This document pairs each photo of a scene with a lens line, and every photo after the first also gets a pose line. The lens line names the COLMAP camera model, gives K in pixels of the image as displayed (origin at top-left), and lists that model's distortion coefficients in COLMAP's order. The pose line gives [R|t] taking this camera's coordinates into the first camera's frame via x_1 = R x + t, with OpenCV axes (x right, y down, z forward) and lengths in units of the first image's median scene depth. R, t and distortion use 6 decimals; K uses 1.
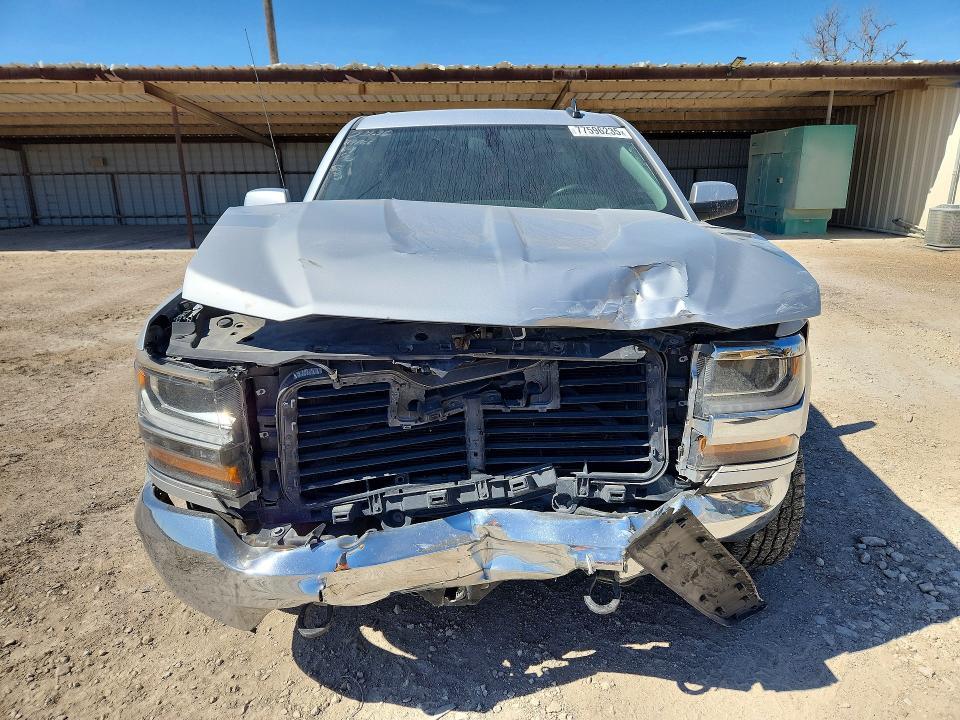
lens RADIAL K [[704.7, 0, 477.5], [0, 704.7, 357.2], [0, 0, 1]] dist [0.014178, -0.002632]
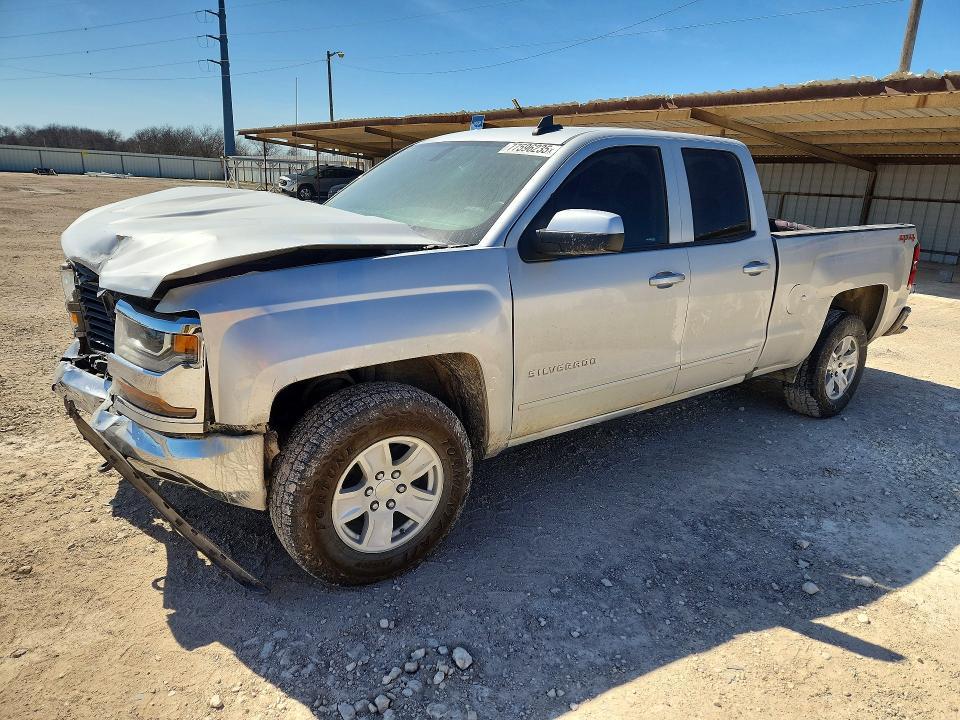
lens RADIAL K [[704.7, 0, 475.3], [0, 704.7, 365.0], [0, 0, 1]] dist [0.014178, -0.002632]
pose [[0.502832, 0.254010, -0.826220, 0.372062], [-0.267729, 0.954610, 0.130543, -0.054929], [0.821877, 0.155562, 0.548014, 0.169496]]
